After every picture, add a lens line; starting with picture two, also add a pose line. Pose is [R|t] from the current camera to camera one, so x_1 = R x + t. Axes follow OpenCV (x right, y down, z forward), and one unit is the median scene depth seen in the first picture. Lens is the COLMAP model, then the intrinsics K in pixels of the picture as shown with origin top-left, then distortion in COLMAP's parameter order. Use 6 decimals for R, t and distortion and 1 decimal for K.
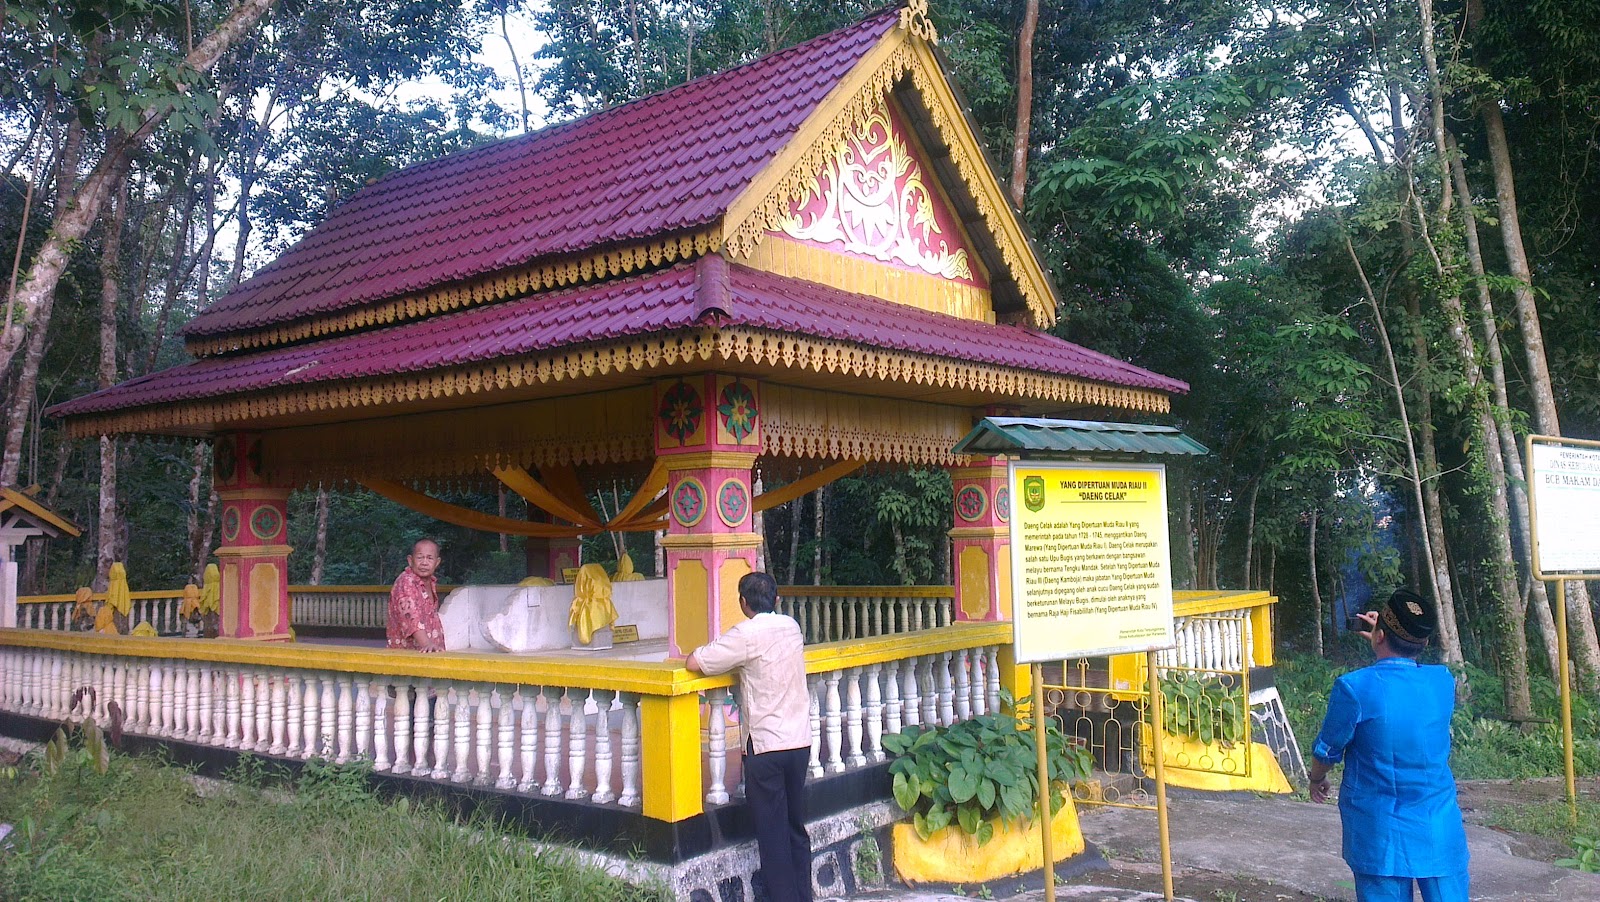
lens RADIAL K [[1329.0, 0, 797.9], [0, 1329.0, 458.8], [0, 0, 1]] dist [0.135050, 0.001141]
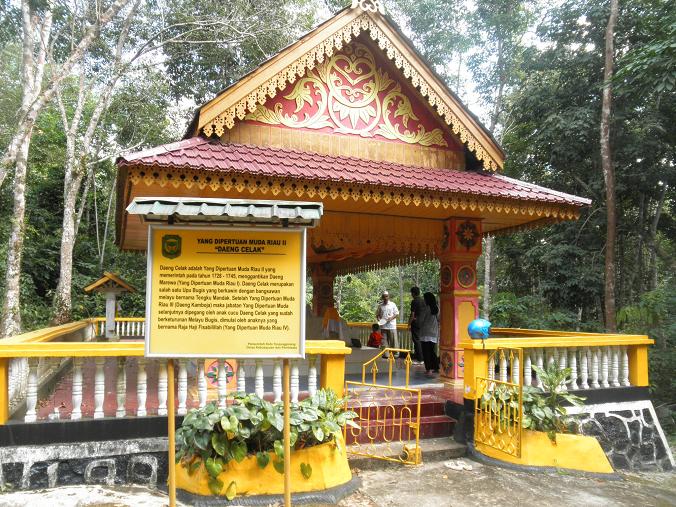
lens RADIAL K [[556.2, 0, 338.3], [0, 556.2, 253.4], [0, 0, 1]] dist [-0.051718, 0.001218]
pose [[0.860454, -0.018374, -0.509196, 0.612447], [-0.001606, 0.999247, -0.038771, 0.054080], [0.509525, 0.034178, 0.859777, 0.525257]]
